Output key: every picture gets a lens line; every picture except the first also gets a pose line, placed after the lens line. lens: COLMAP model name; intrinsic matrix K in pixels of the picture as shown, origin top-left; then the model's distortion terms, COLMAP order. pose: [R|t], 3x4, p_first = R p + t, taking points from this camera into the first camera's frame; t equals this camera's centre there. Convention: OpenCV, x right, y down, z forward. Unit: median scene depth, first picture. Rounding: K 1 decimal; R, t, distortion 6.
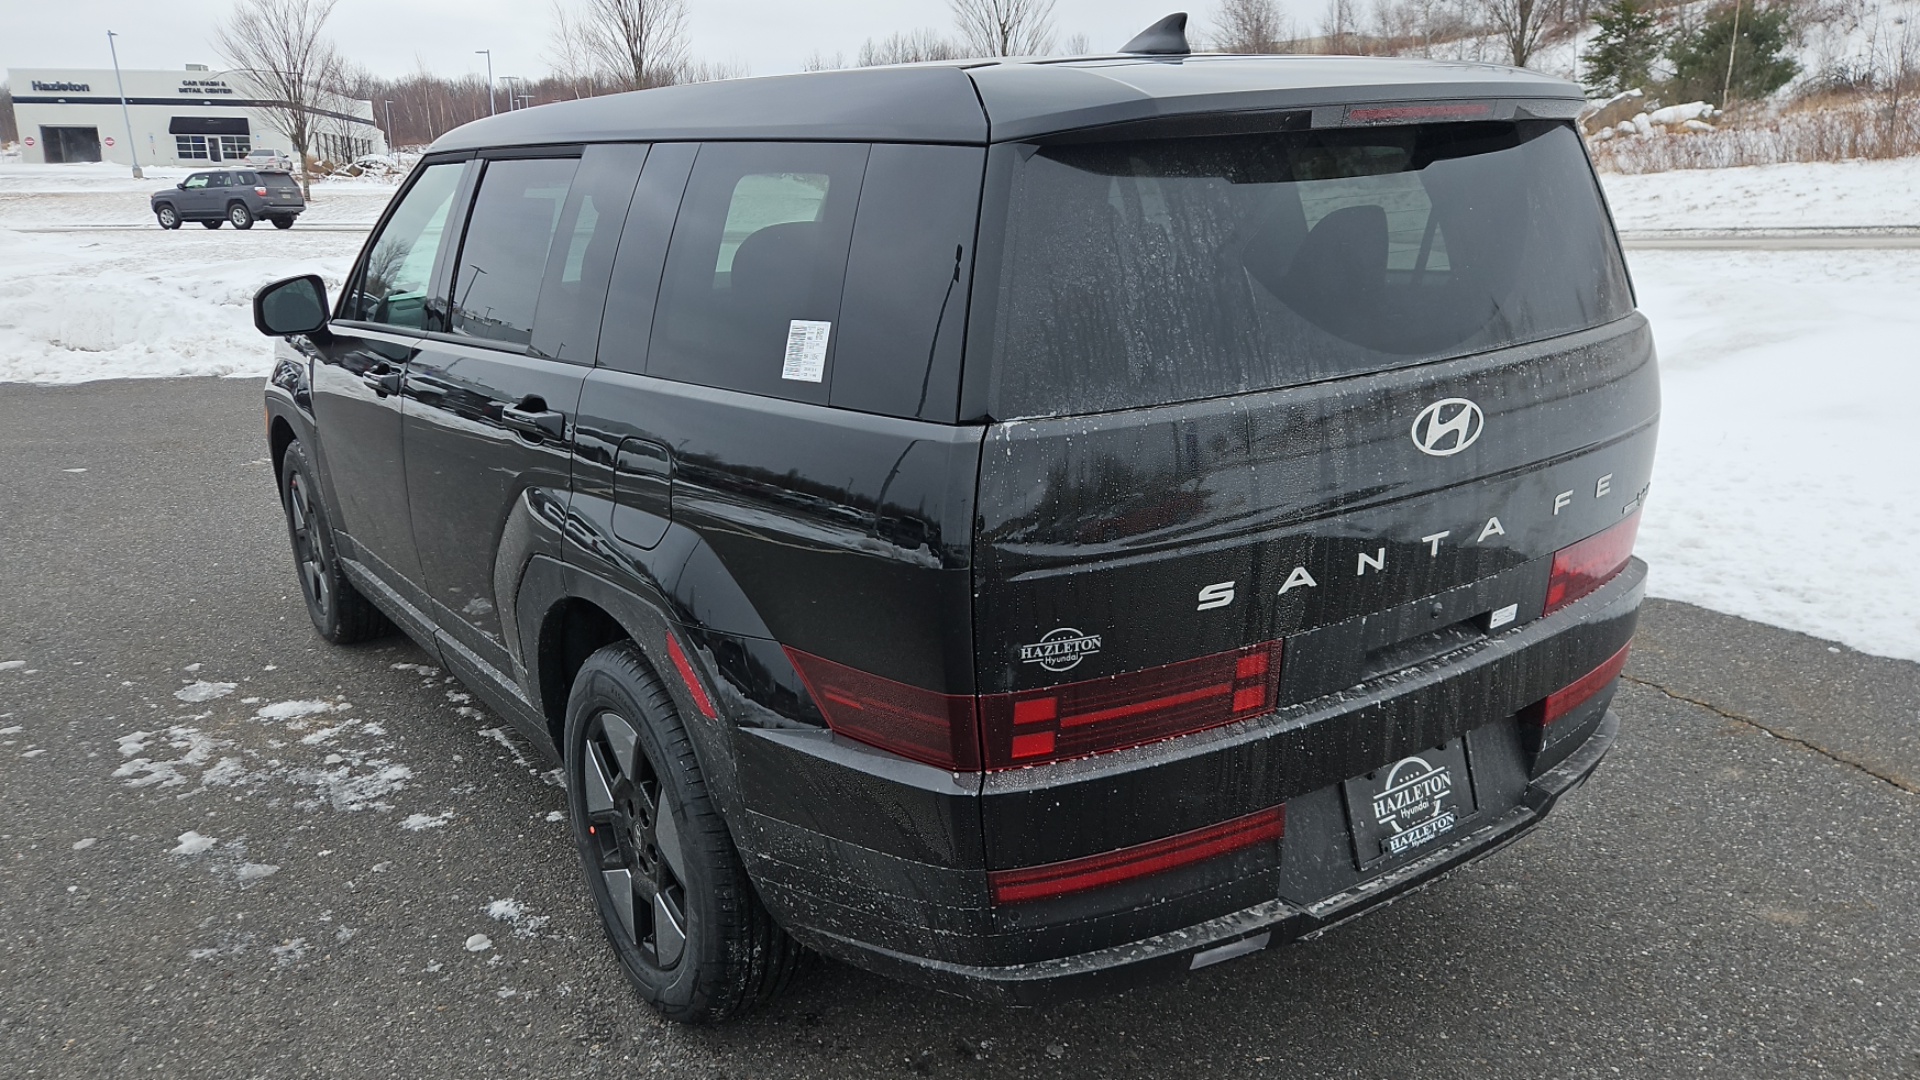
lens RADIAL K [[1407.7, 0, 948.0], [0, 1407.7, 543.9], [0, 0, 1]] dist [0.066678, -0.021174]
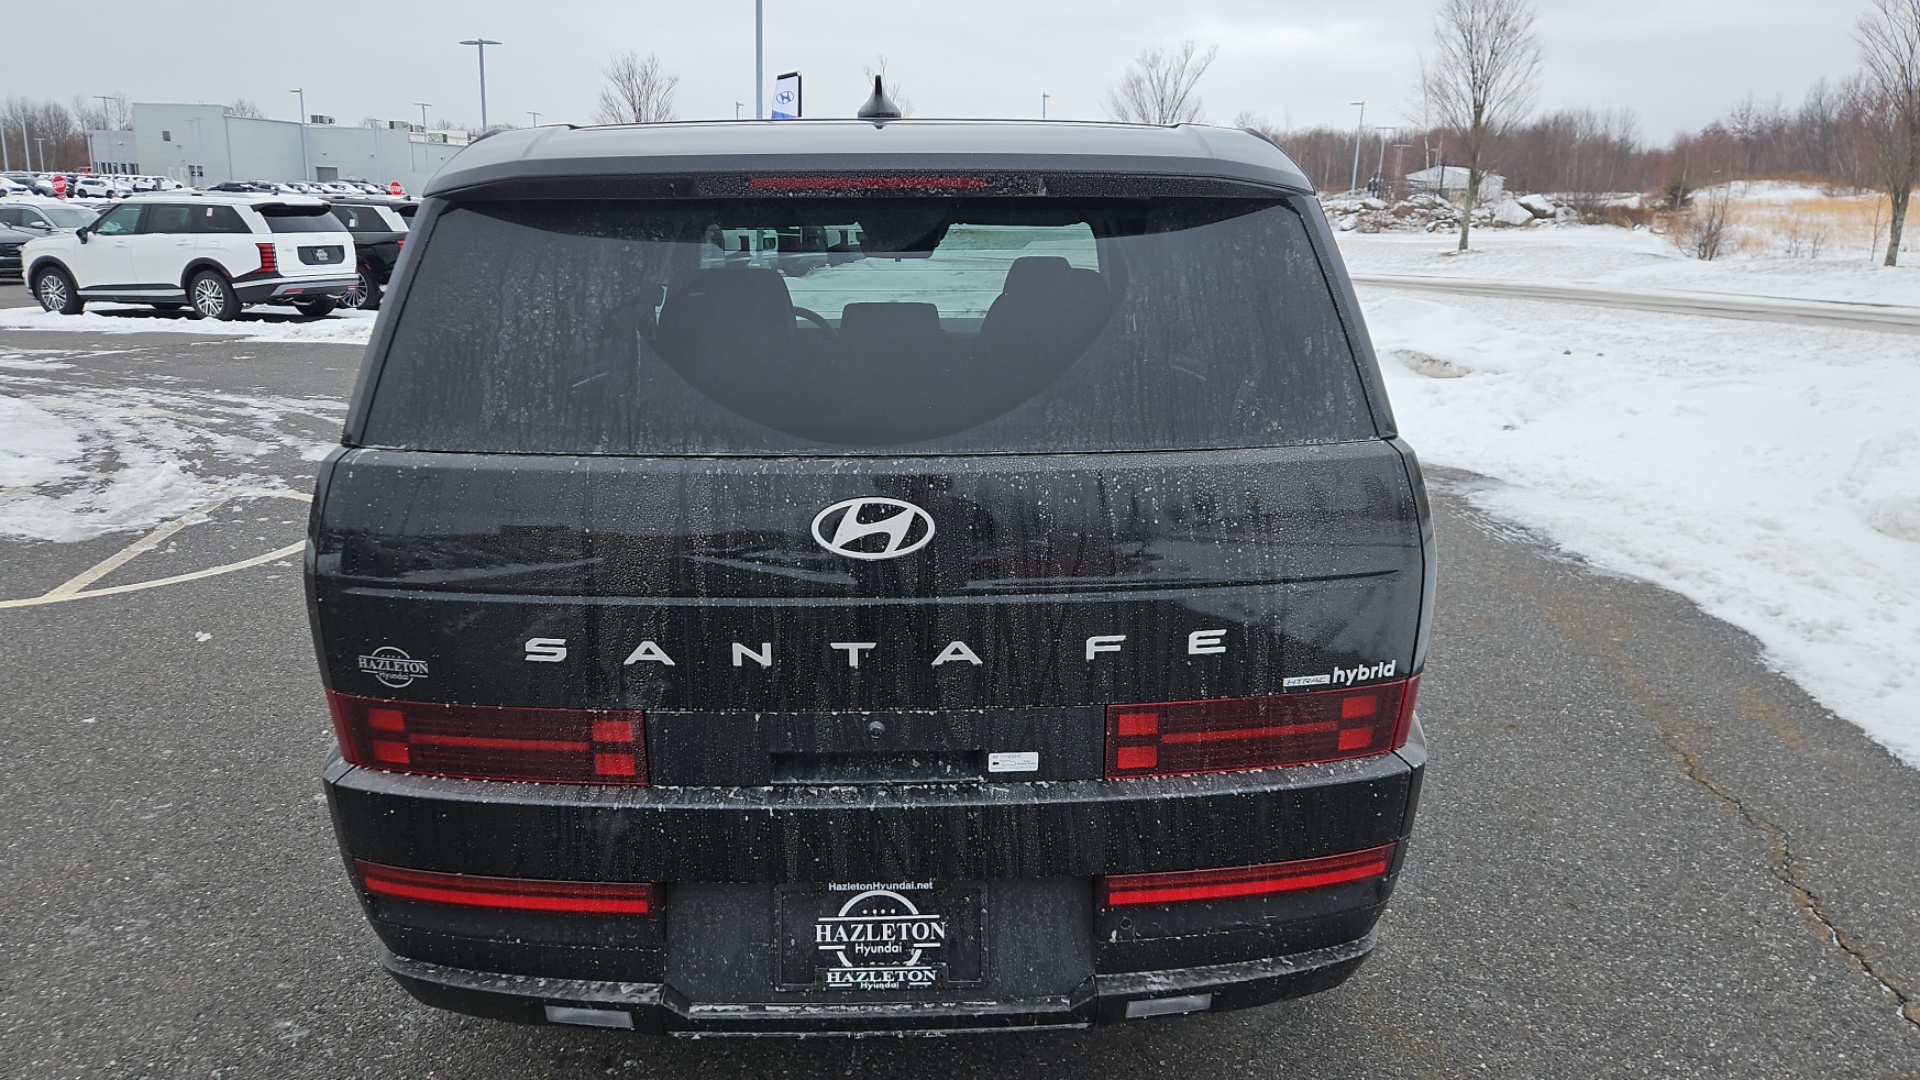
lens RADIAL K [[1407.7, 0, 949.4], [0, 1407.7, 537.2], [0, 0, 1]] dist [0.066678, -0.021174]
pose [[0.833733, 0.157728, -0.529160, 0.881601], [-0.176617, 0.984164, 0.015079, -0.100337], [0.523159, 0.080886, 0.848388, 0.267261]]
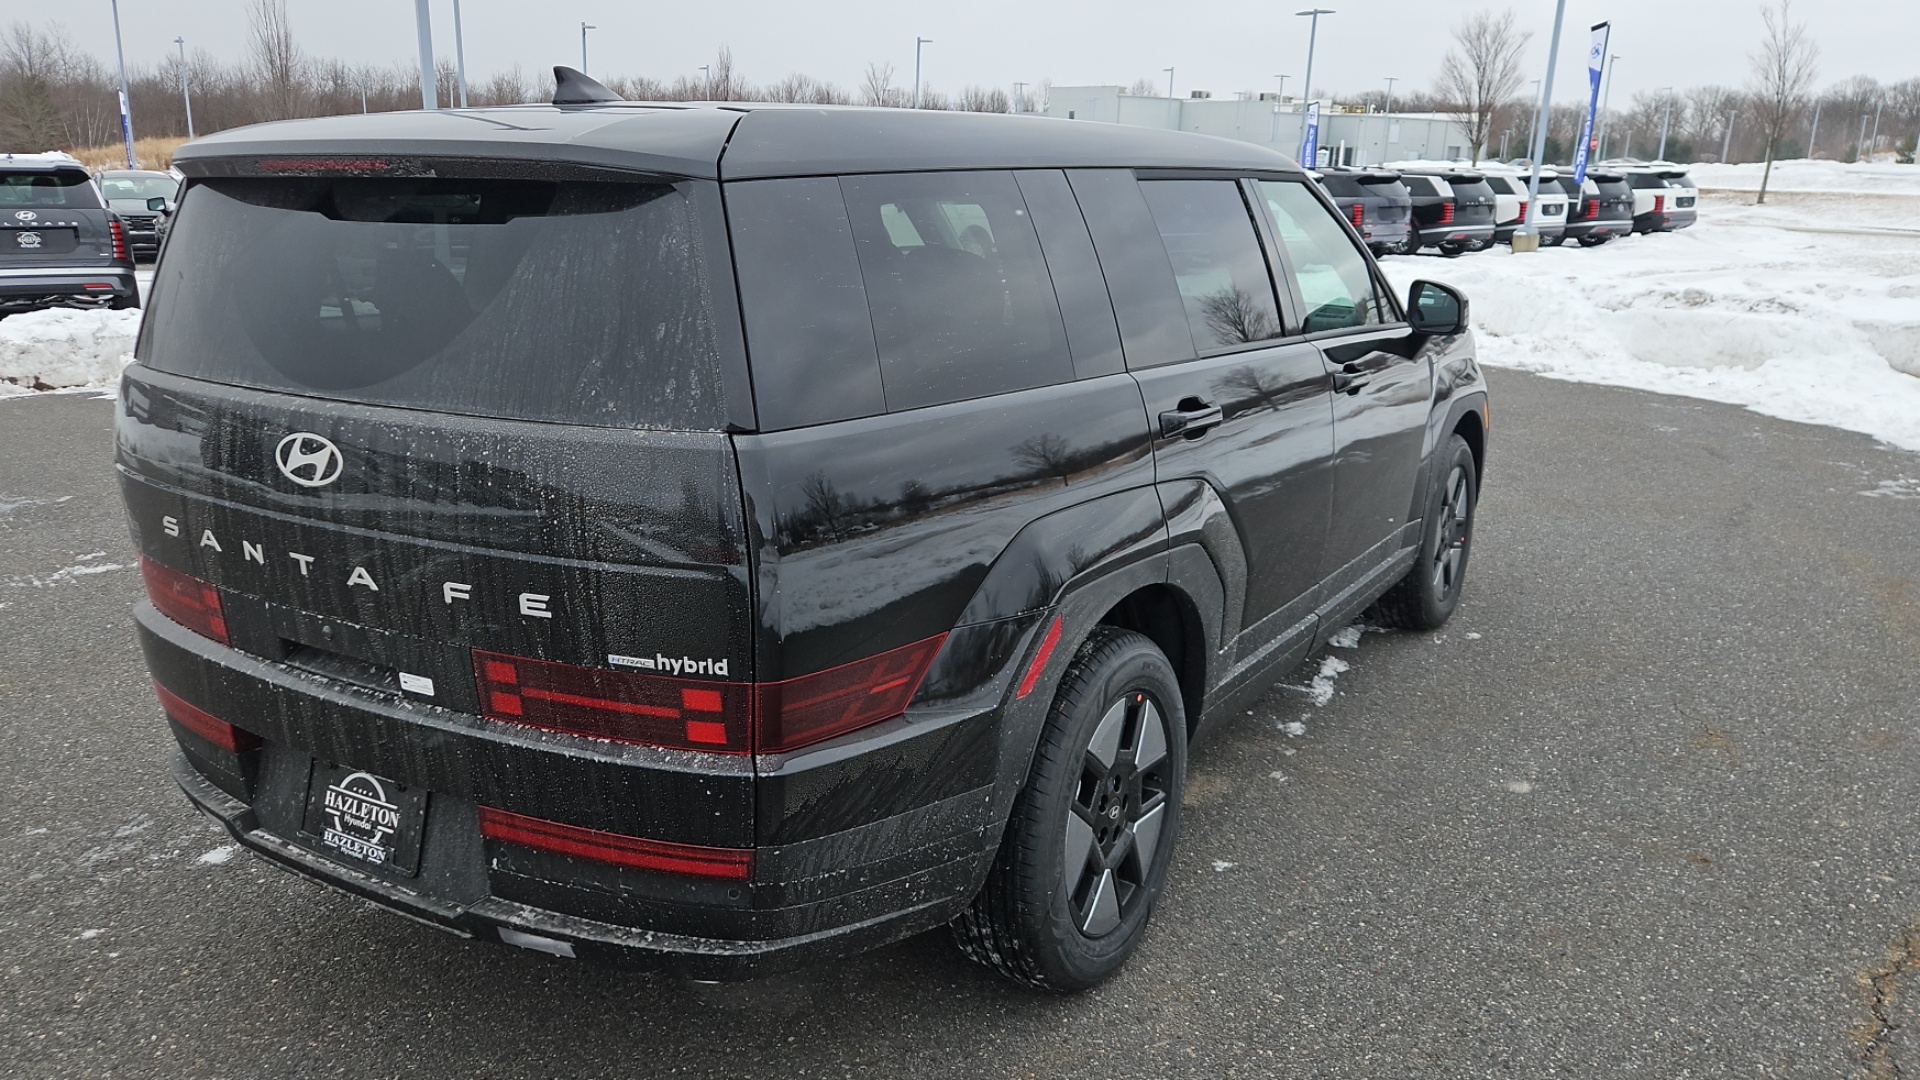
lens RADIAL K [[1407.7, 0, 959.0], [0, 1407.7, 526.7], [0, 0, 1]] dist [0.066678, -0.021174]
pose [[0.396003, 0.256402, -0.881726, 1.520865], [-0.265025, 0.951275, 0.157598, -0.336594], [0.879172, 0.171270, 0.444661, 0.975446]]
